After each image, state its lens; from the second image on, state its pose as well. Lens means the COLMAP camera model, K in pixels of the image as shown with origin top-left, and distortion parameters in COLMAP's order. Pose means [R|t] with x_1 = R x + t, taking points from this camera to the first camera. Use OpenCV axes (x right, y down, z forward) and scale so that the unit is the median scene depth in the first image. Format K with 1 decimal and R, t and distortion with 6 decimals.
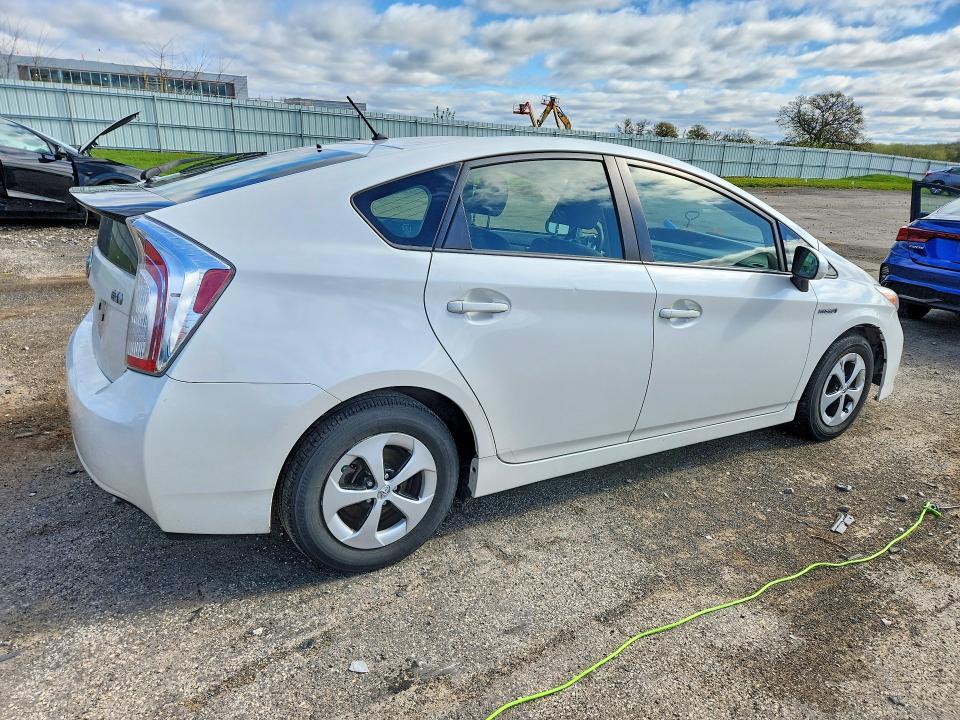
lens RADIAL K [[643.0, 0, 485.3], [0, 643.0, 357.8], [0, 0, 1]] dist [0.074970, -0.061411]
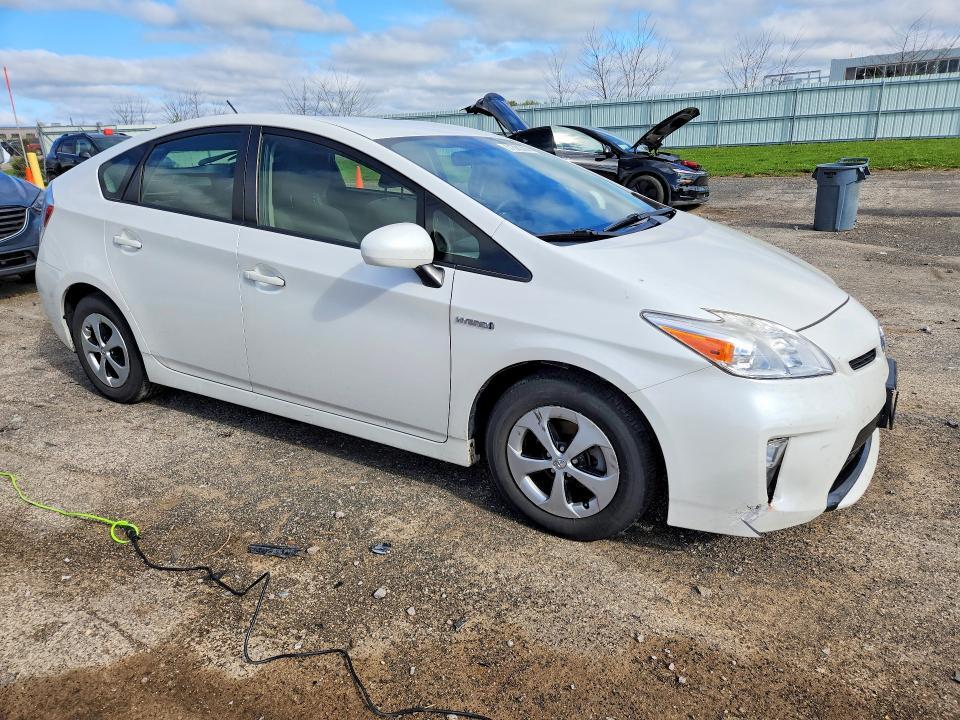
lens RADIAL K [[643.0, 0, 485.3], [0, 643.0, 357.8], [0, 0, 1]] dist [0.074970, -0.061411]
pose [[0.459572, 0.214813, -0.861771, 0.828757], [-0.208302, 0.969315, 0.130535, -0.093528], [0.863368, 0.119518, 0.490215, 0.497102]]
